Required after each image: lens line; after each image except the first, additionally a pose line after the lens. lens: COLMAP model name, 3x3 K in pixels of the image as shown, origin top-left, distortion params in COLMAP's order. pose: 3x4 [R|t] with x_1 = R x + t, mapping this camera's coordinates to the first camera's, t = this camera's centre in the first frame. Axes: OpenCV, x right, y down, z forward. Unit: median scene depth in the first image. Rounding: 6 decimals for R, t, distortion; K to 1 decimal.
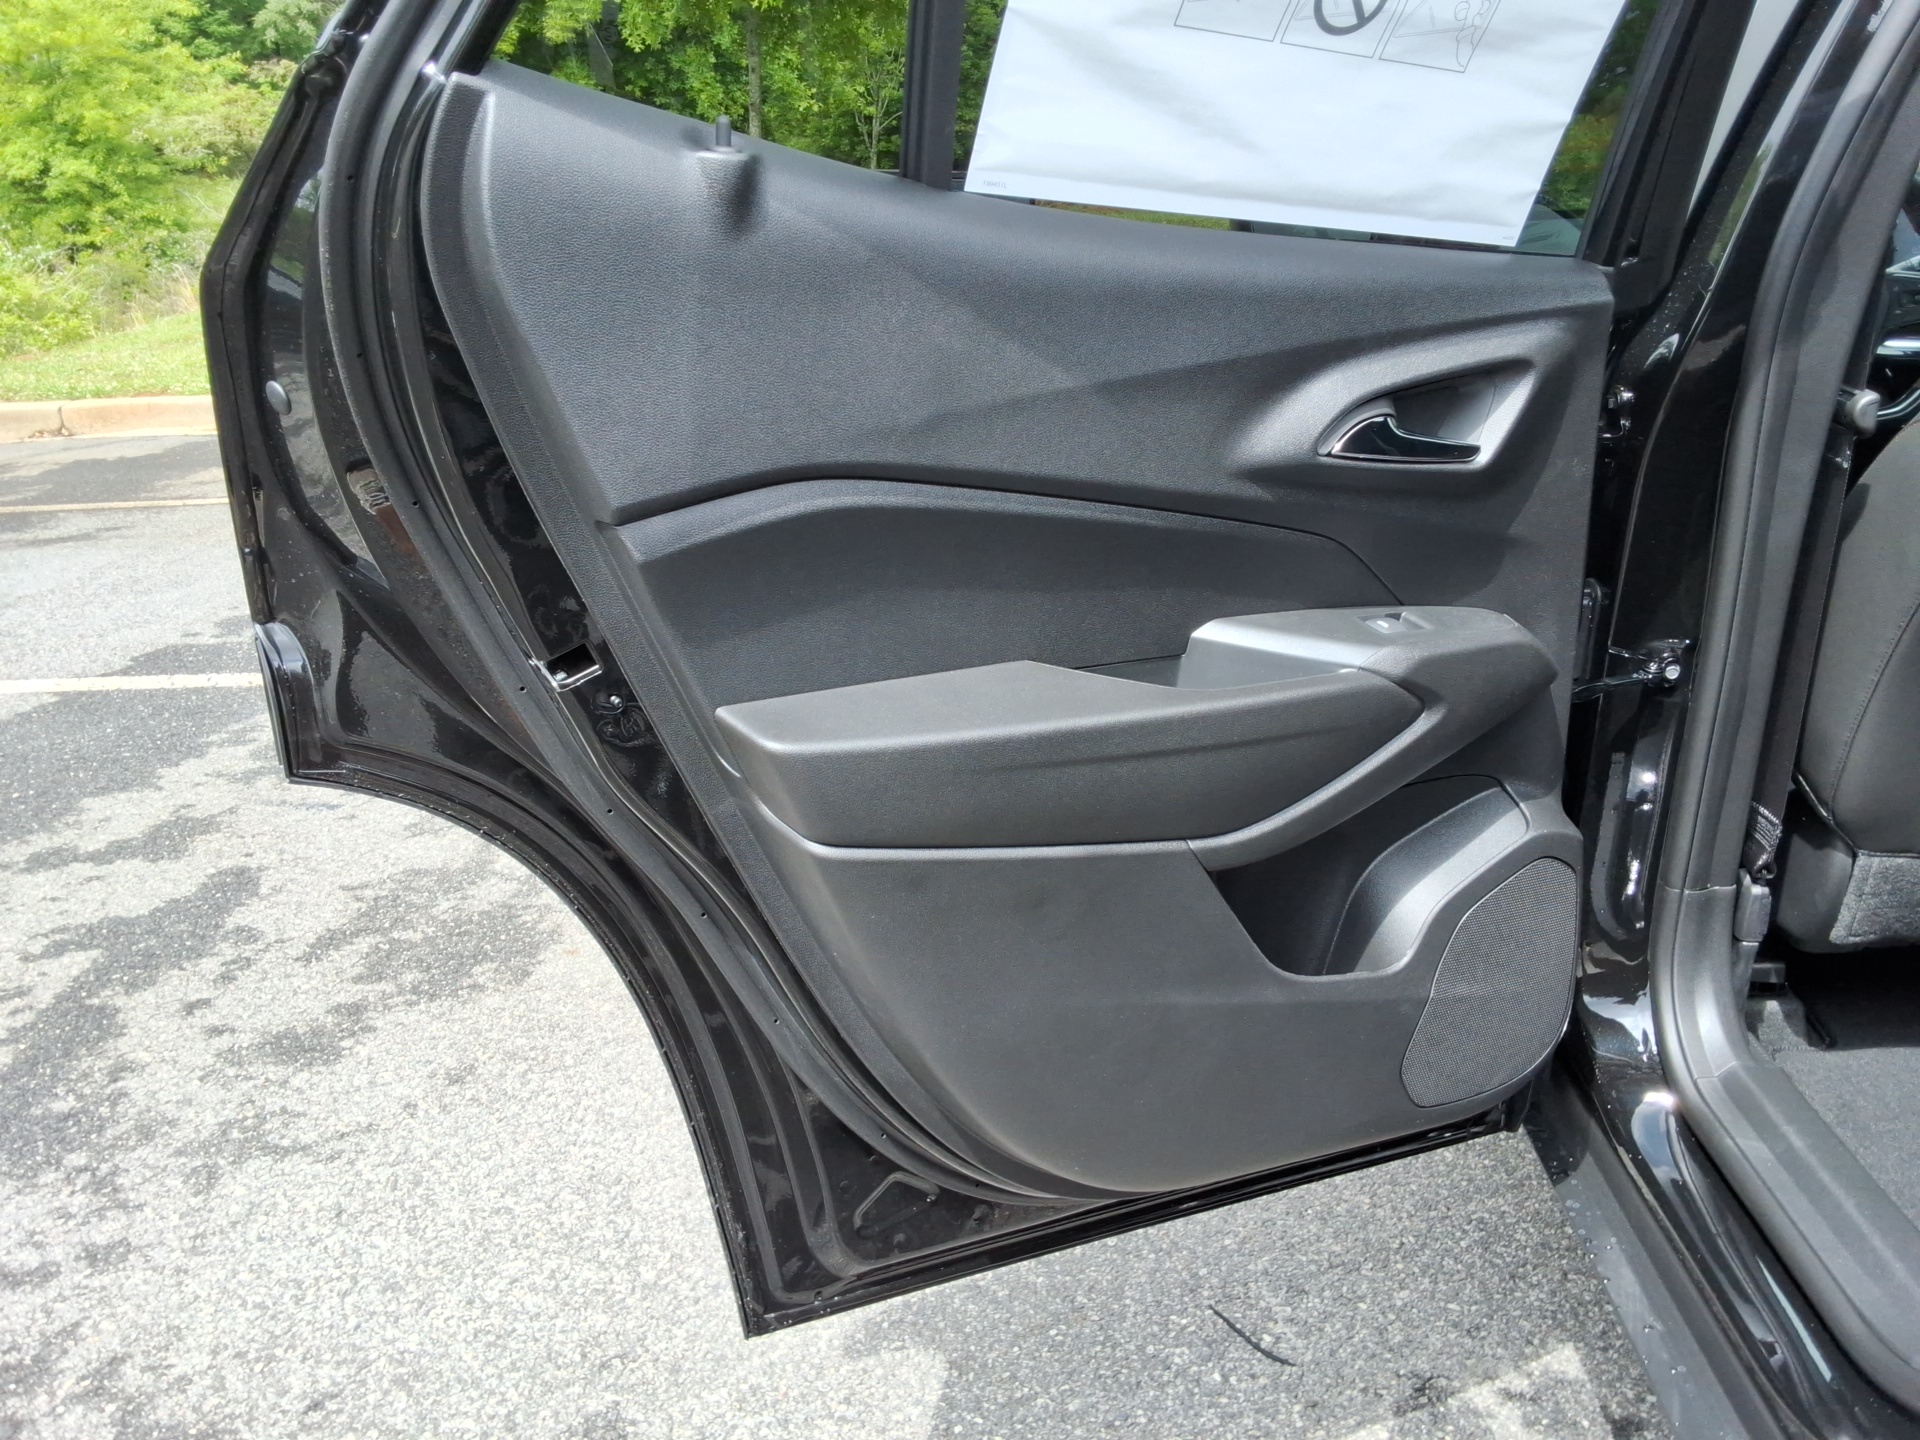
lens RADIAL K [[1533.8, 0, 969.7], [0, 1533.8, 728.7], [0, 0, 1]] dist [0.094194, -0.143932]
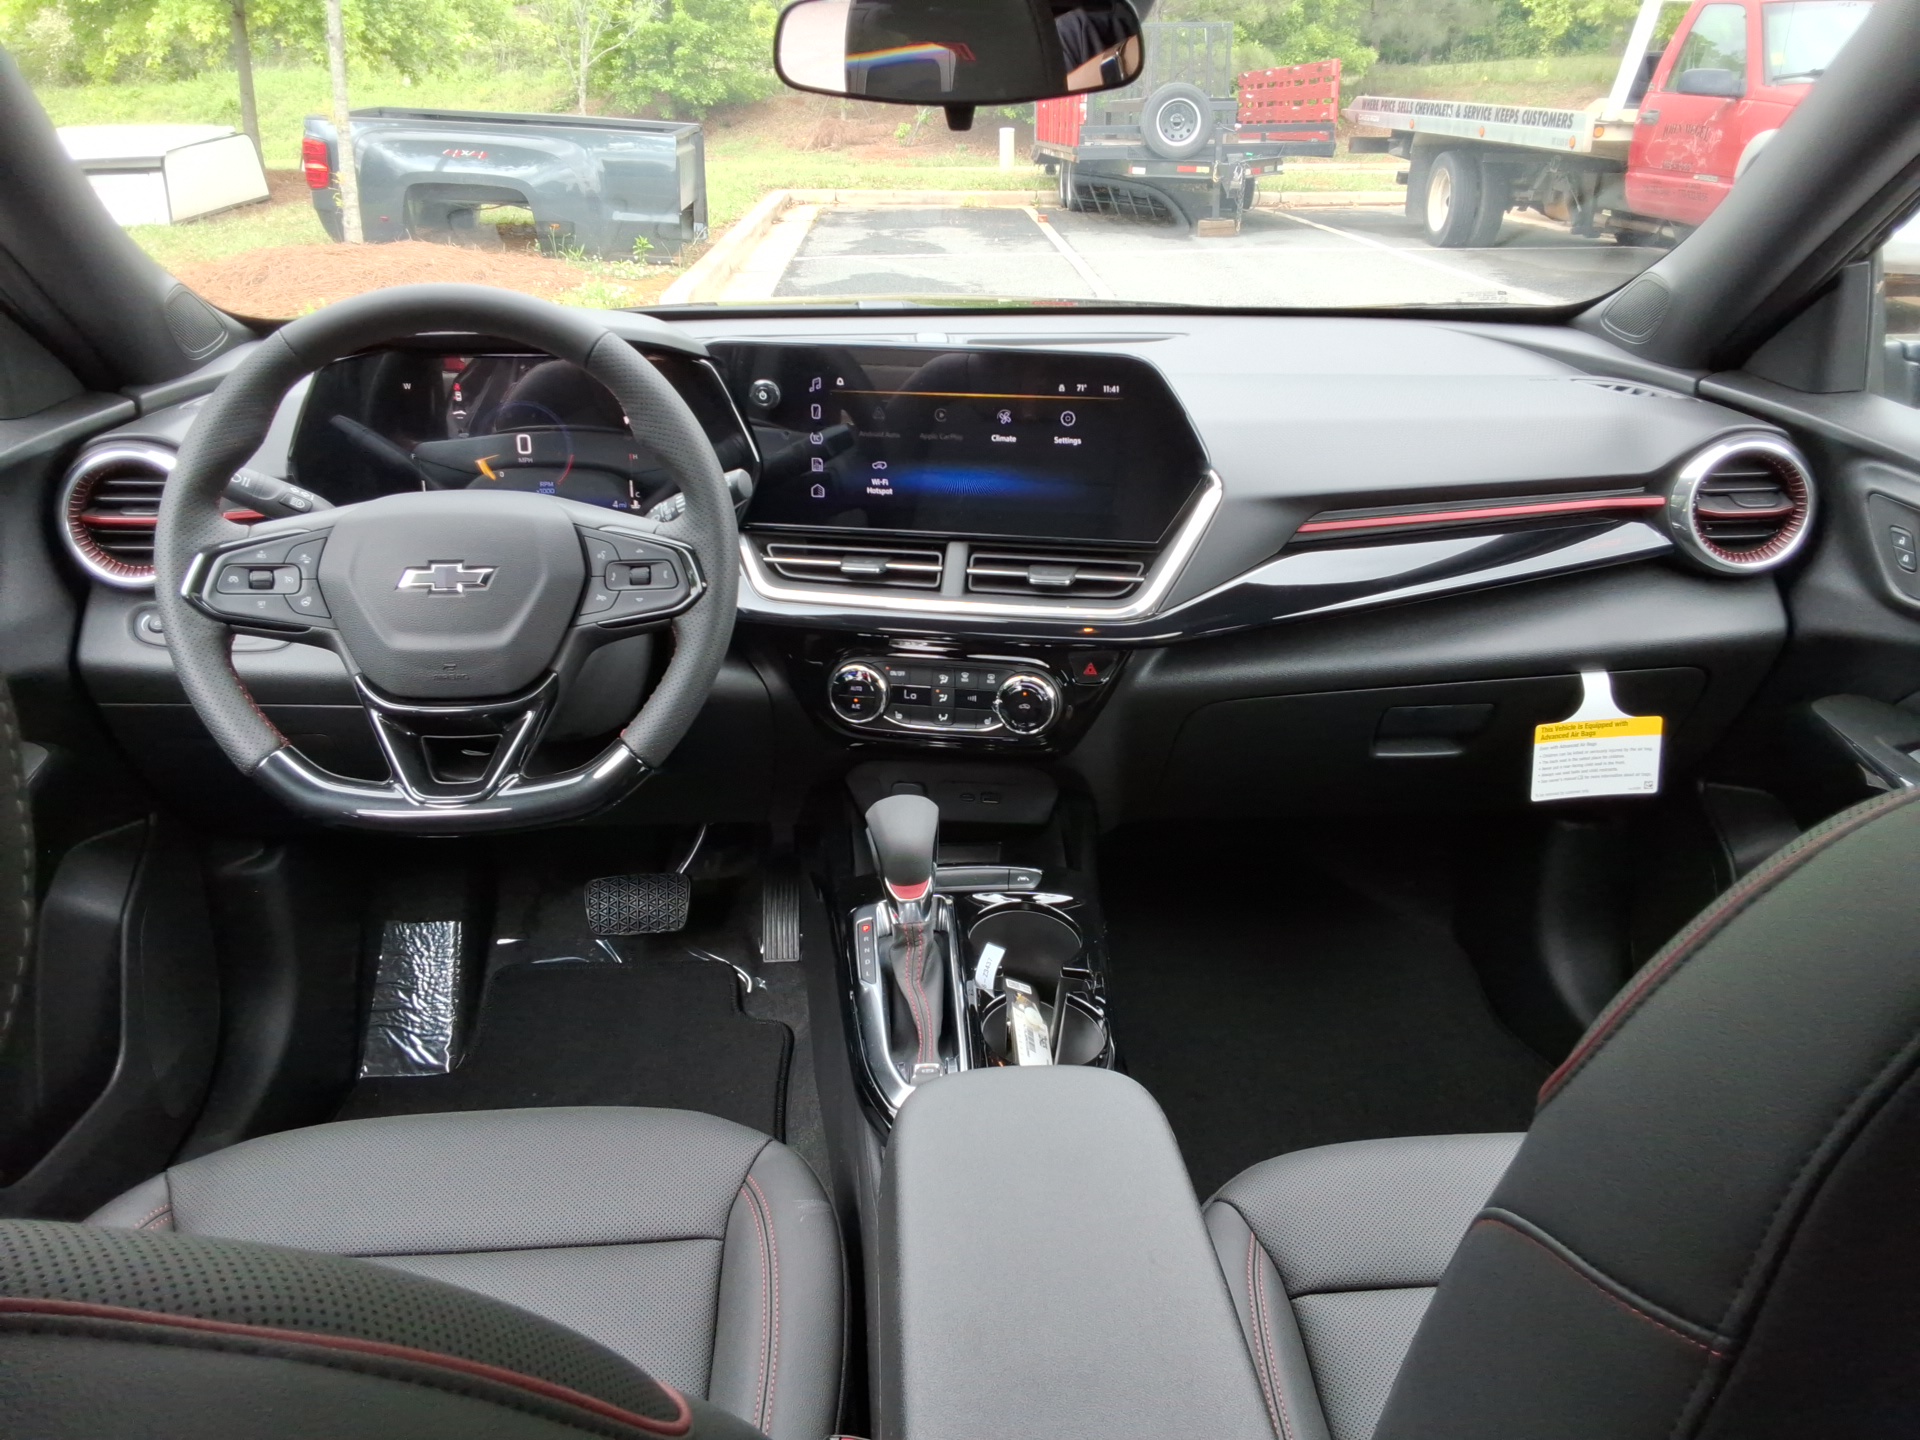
lens RADIAL K [[1533.8, 0, 972.8], [0, 1533.8, 724.6], [0, 0, 1]] dist [0.094194, -0.143932]
pose [[0.992939, -0.011676, 0.118051, 0.125967], [0.007940, 0.999454, 0.032066, -0.045788], [-0.118361, -0.030902, 0.992490, 0.082251]]
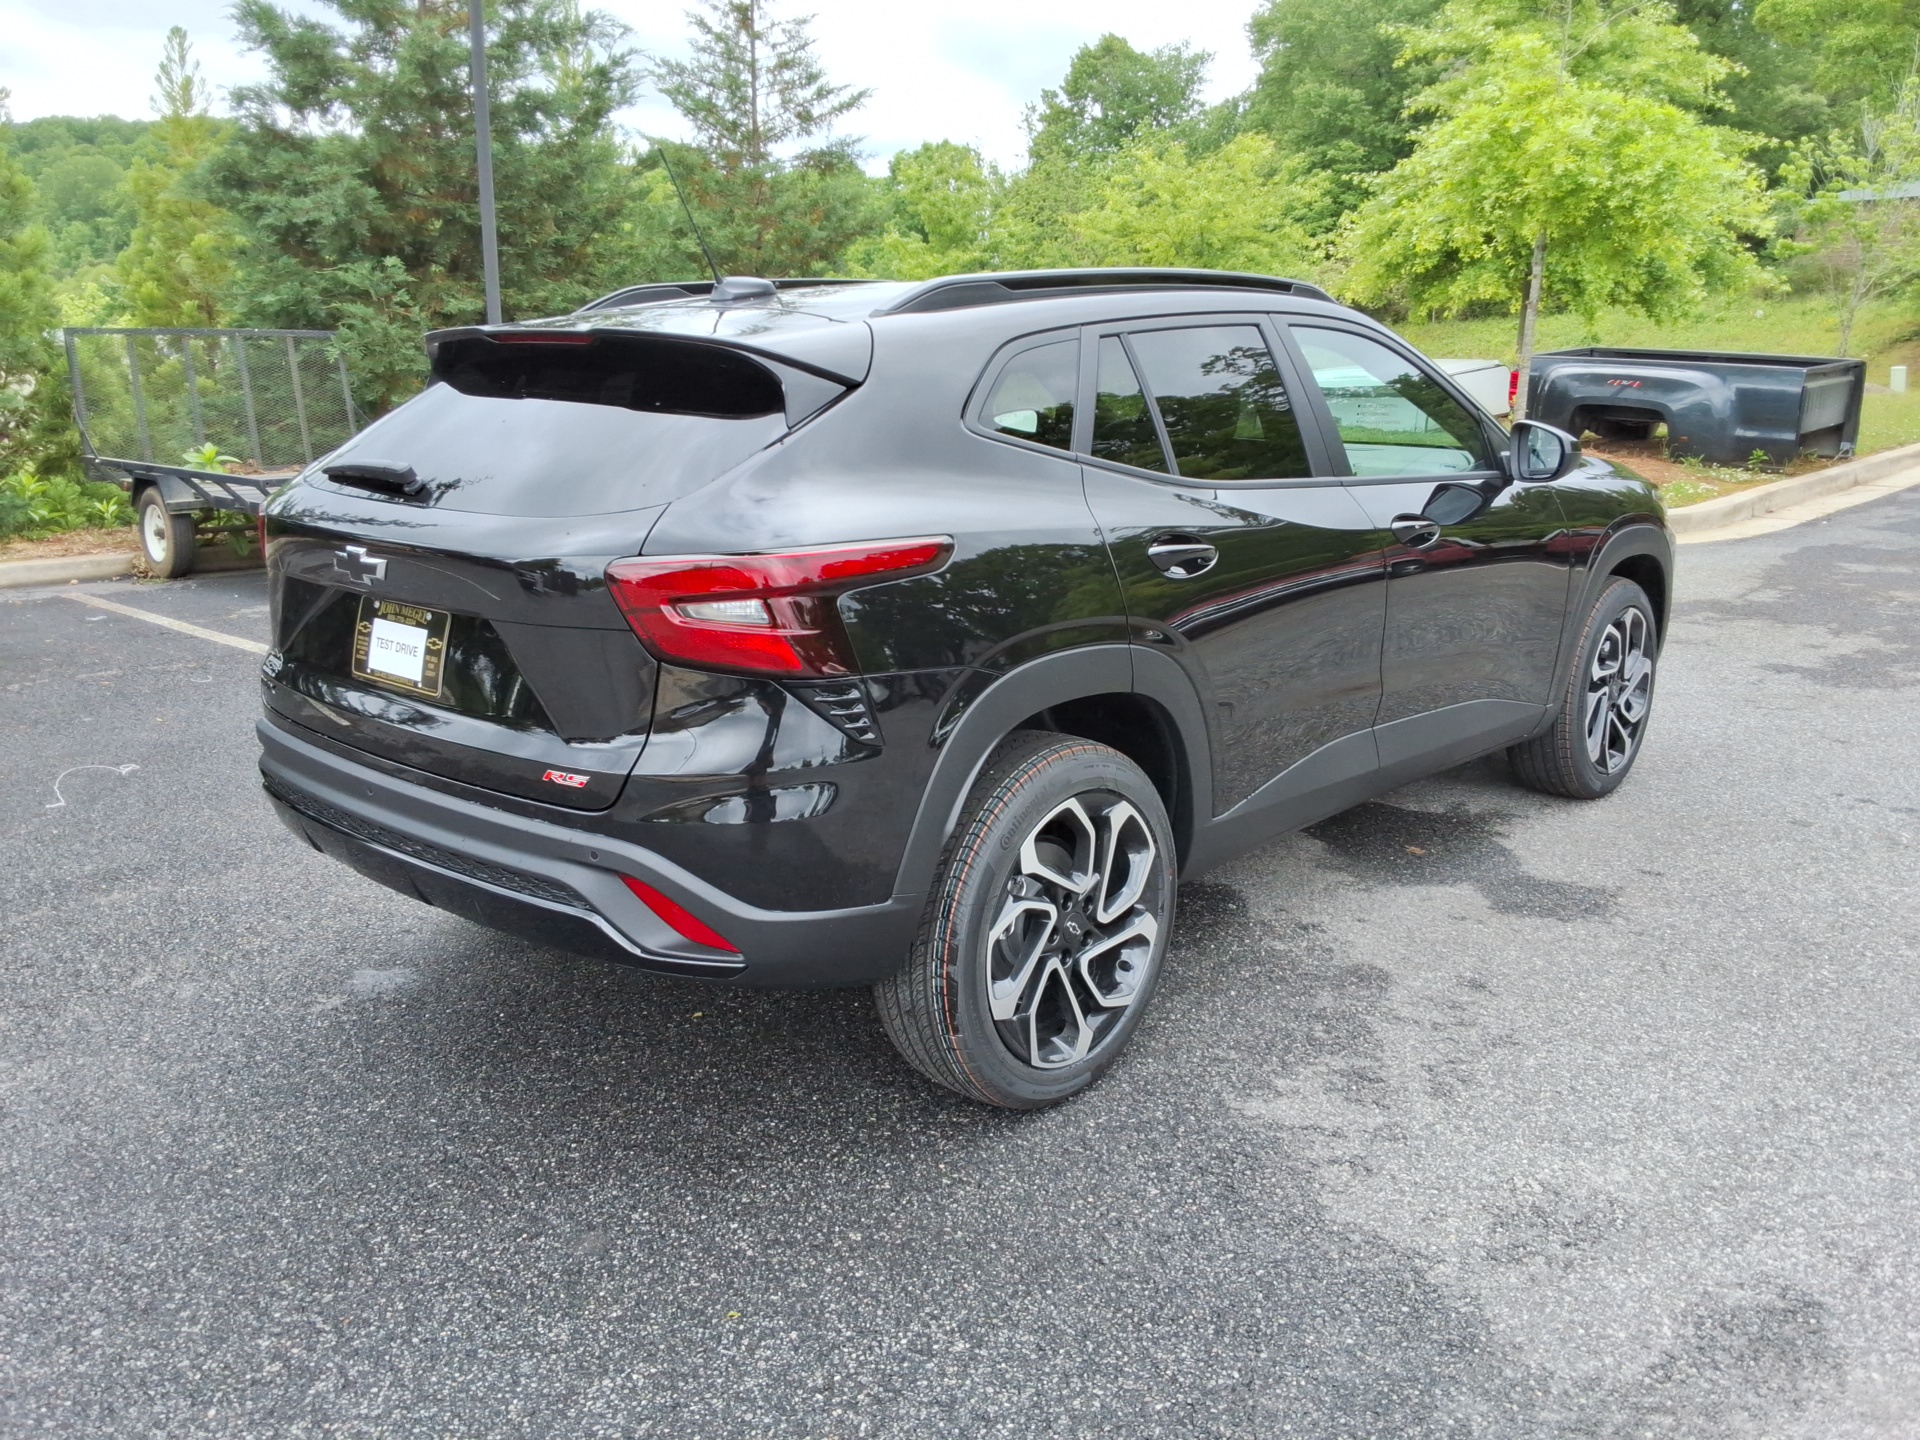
lens RADIAL K [[1533.8, 0, 981.6], [0, 1533.8, 697.1], [0, 0, 1]] dist [0.094194, -0.143932]
pose [[0.774119, 0.171931, -0.609245, 0.378153], [-0.233987, 0.971967, -0.023015, 0.038378], [0.588209, 0.160372, 0.792648, -0.217408]]
